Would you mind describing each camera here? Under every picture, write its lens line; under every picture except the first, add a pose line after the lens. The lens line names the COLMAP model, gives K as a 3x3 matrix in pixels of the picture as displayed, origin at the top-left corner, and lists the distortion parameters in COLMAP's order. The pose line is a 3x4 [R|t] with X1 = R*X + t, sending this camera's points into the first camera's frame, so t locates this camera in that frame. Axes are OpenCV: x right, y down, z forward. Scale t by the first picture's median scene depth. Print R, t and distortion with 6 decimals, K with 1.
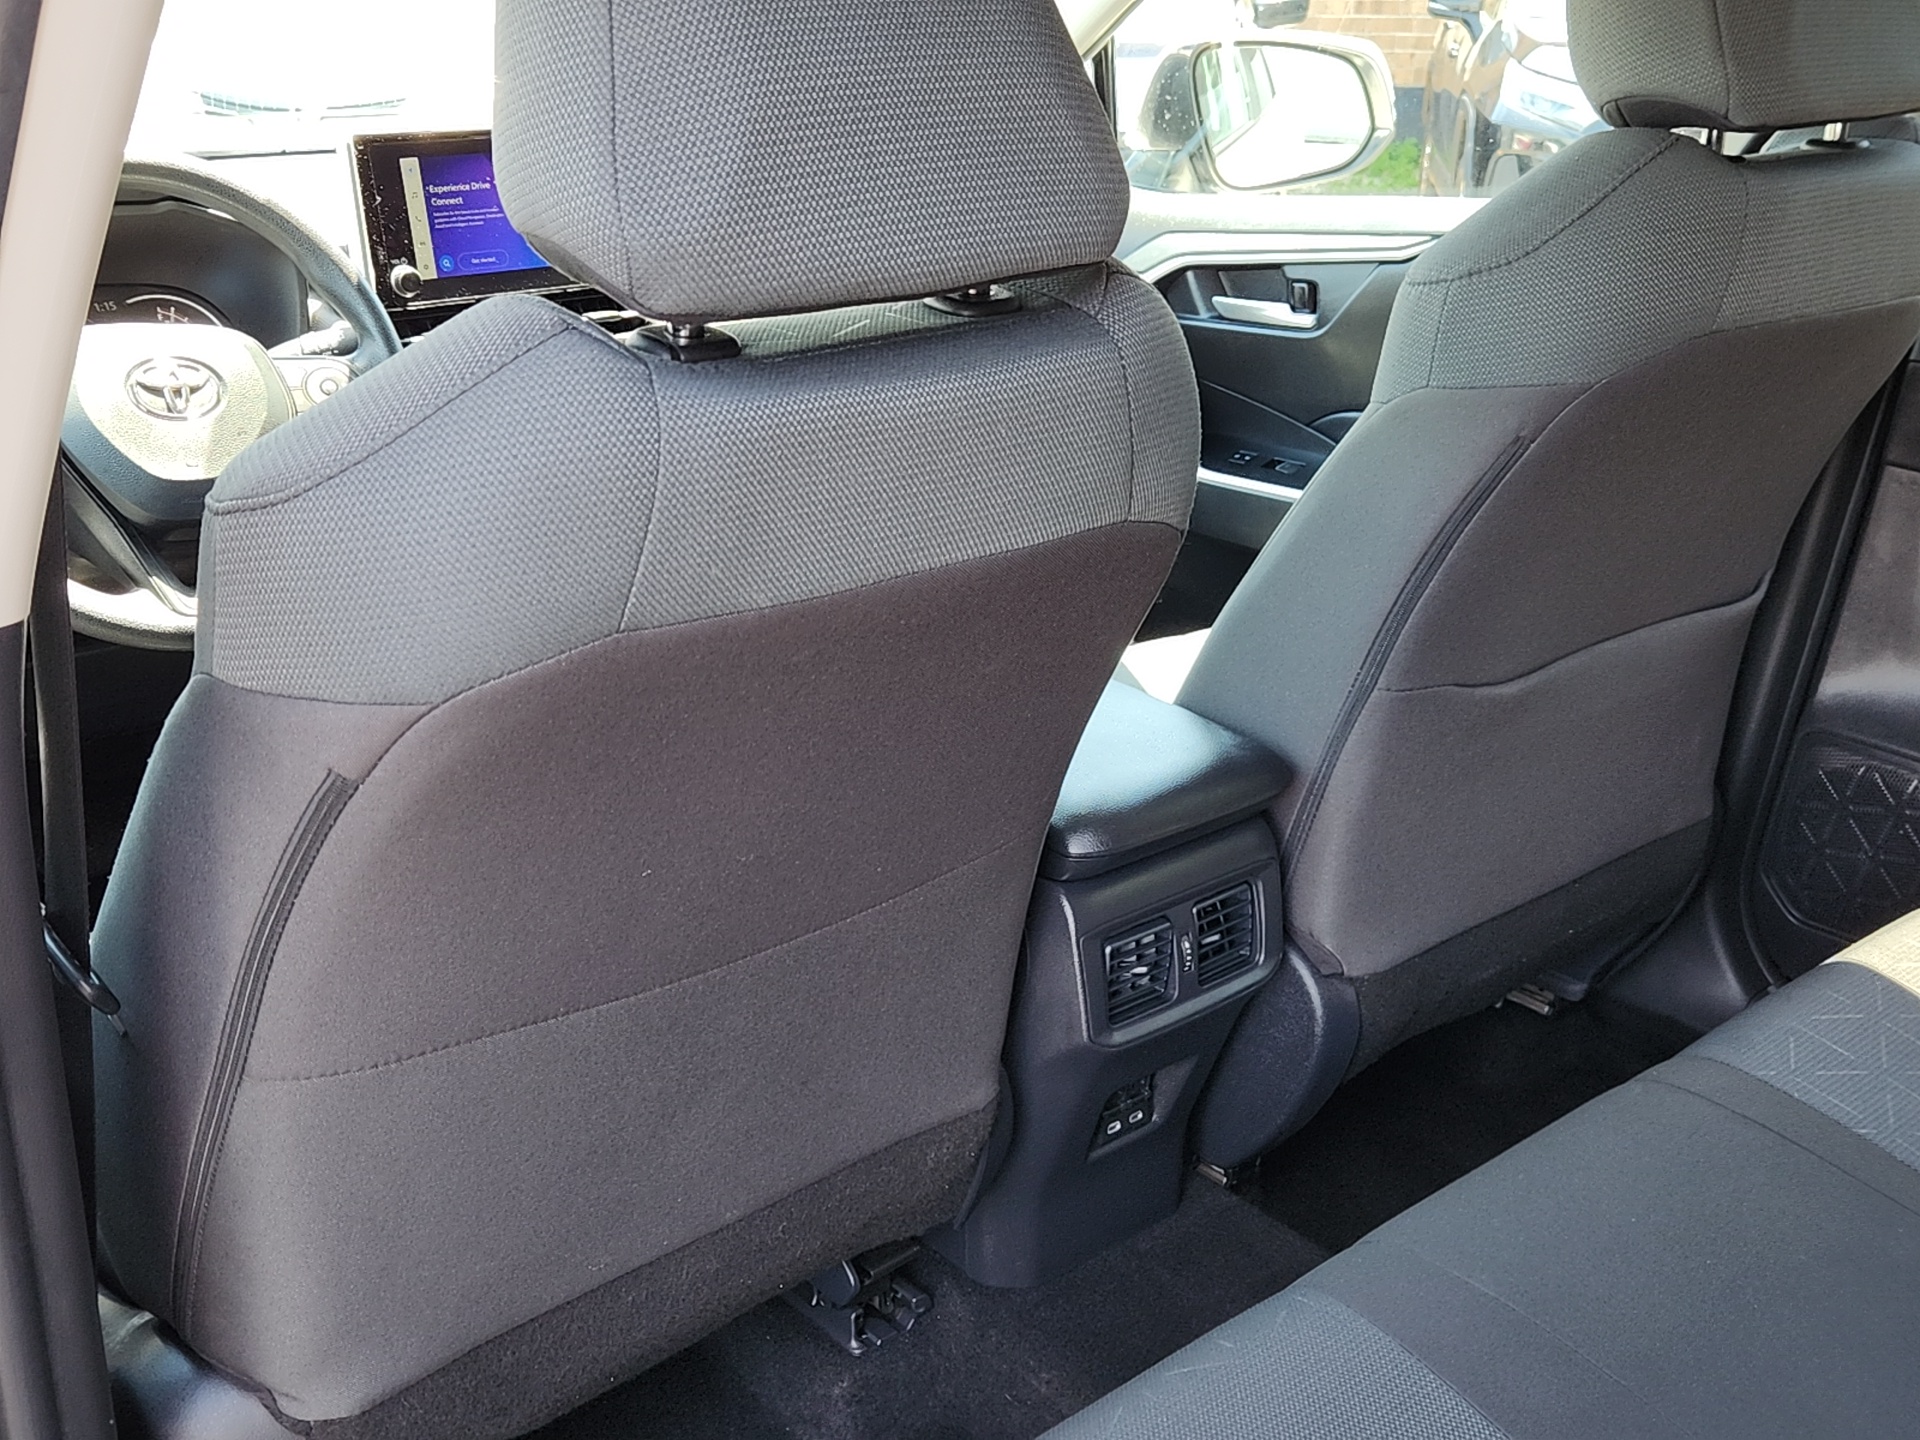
lens RADIAL K [[2178.9, 0, 949.0], [0, 2178.9, 767.5], [0, 0, 1]] dist [0.081511, -0.137926]
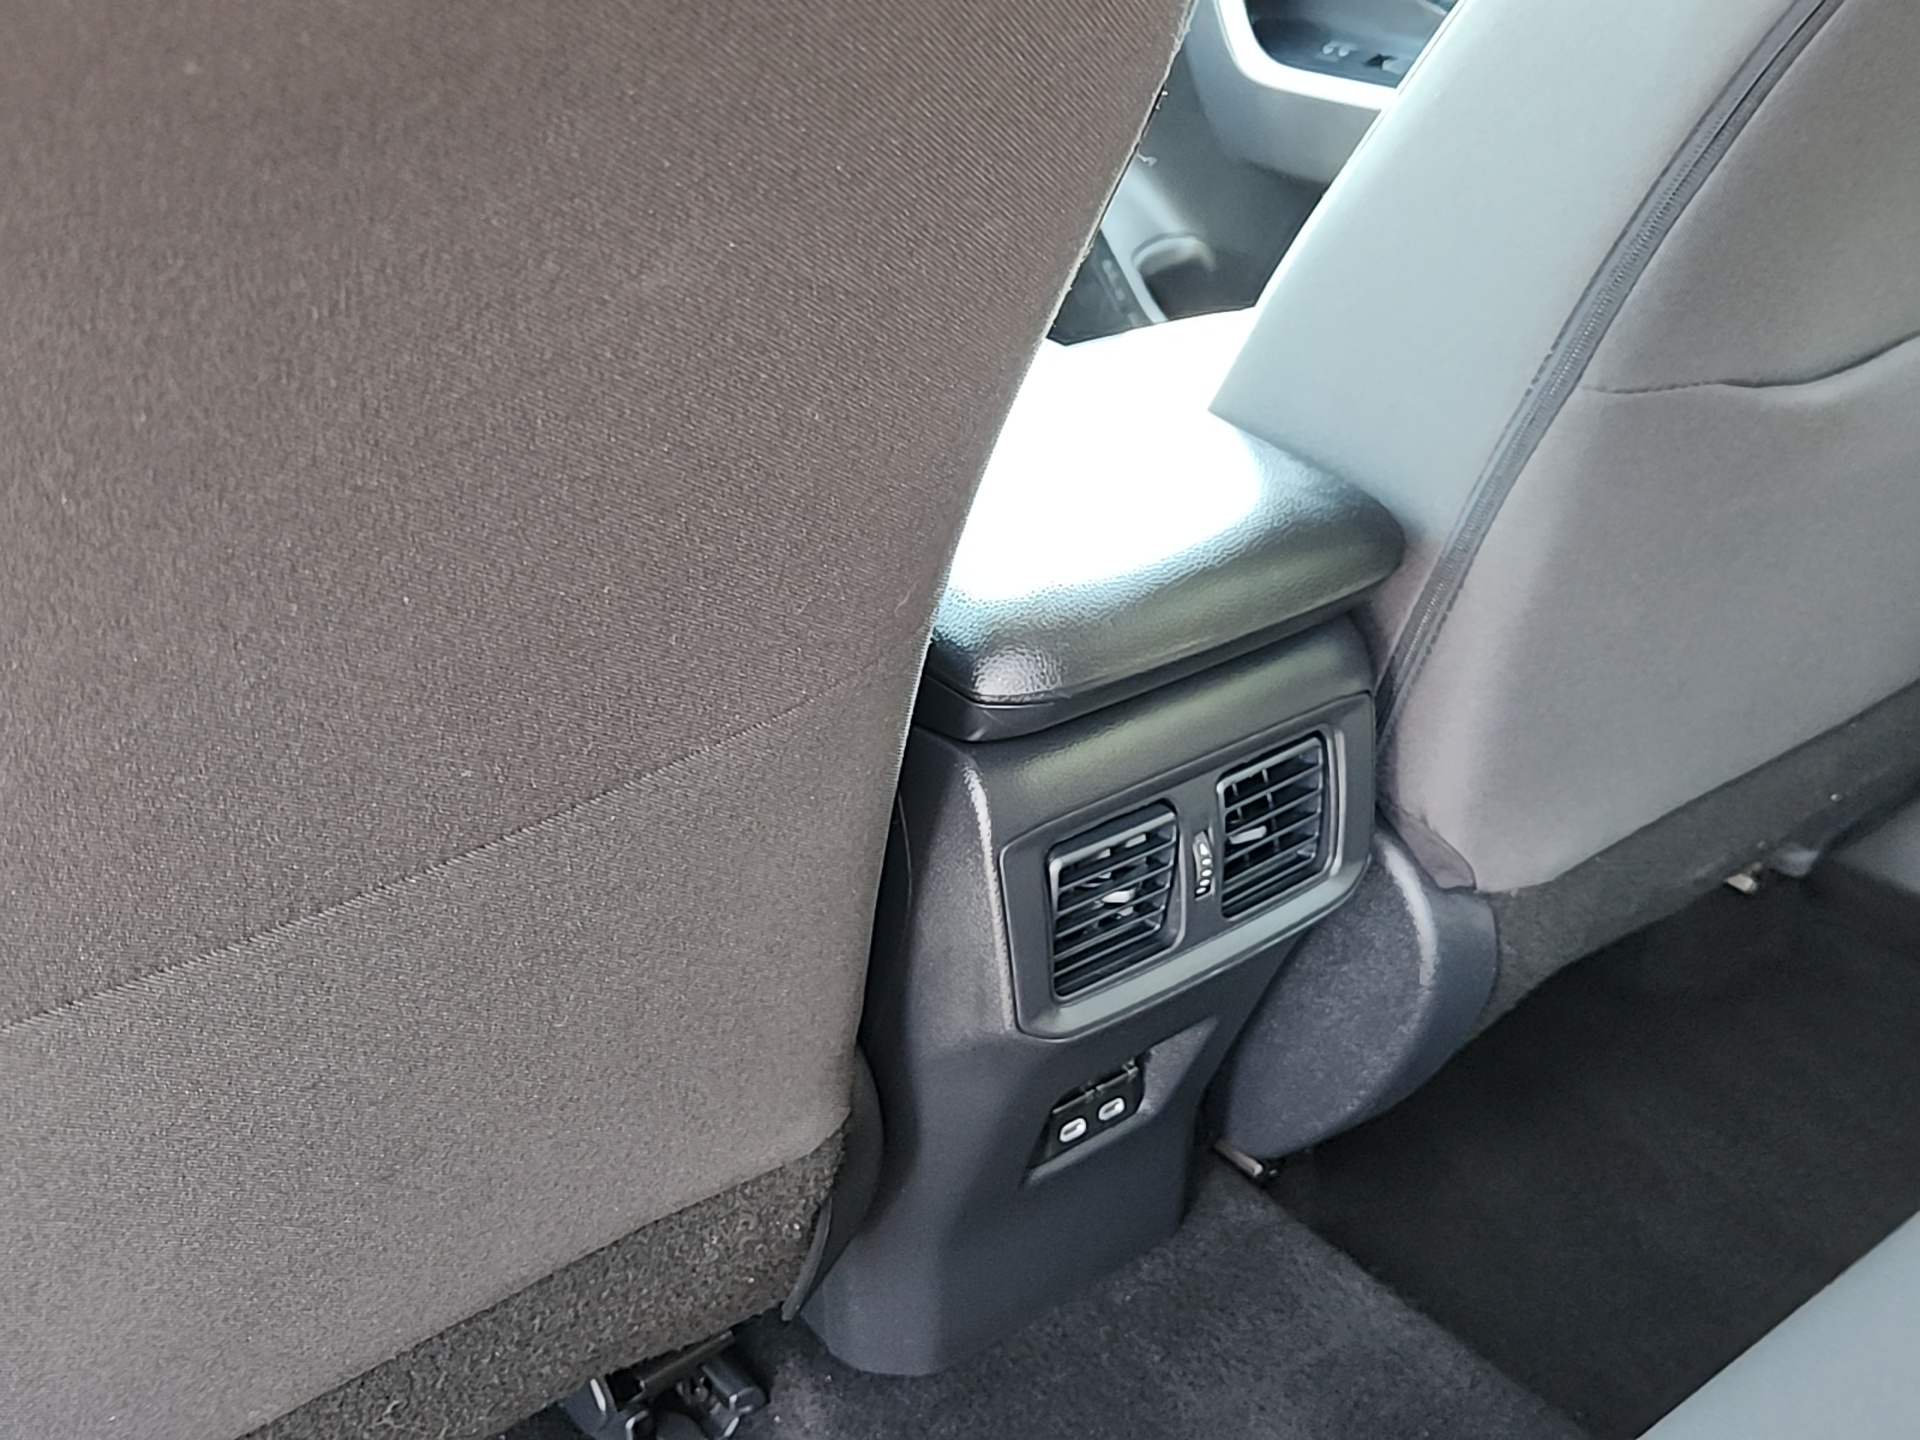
lens RADIAL K [[1992.2, 0, 958.8], [0, 1992.2, 766.6], [0, 0, 1]] dist [0.020436, 0.032613]
pose [[0.999026, 0.026931, -0.034961, 0.062094], [-0.021746, 0.989766, 0.141036, -0.009801], [0.038401, -0.140138, 0.989387, 0.485219]]
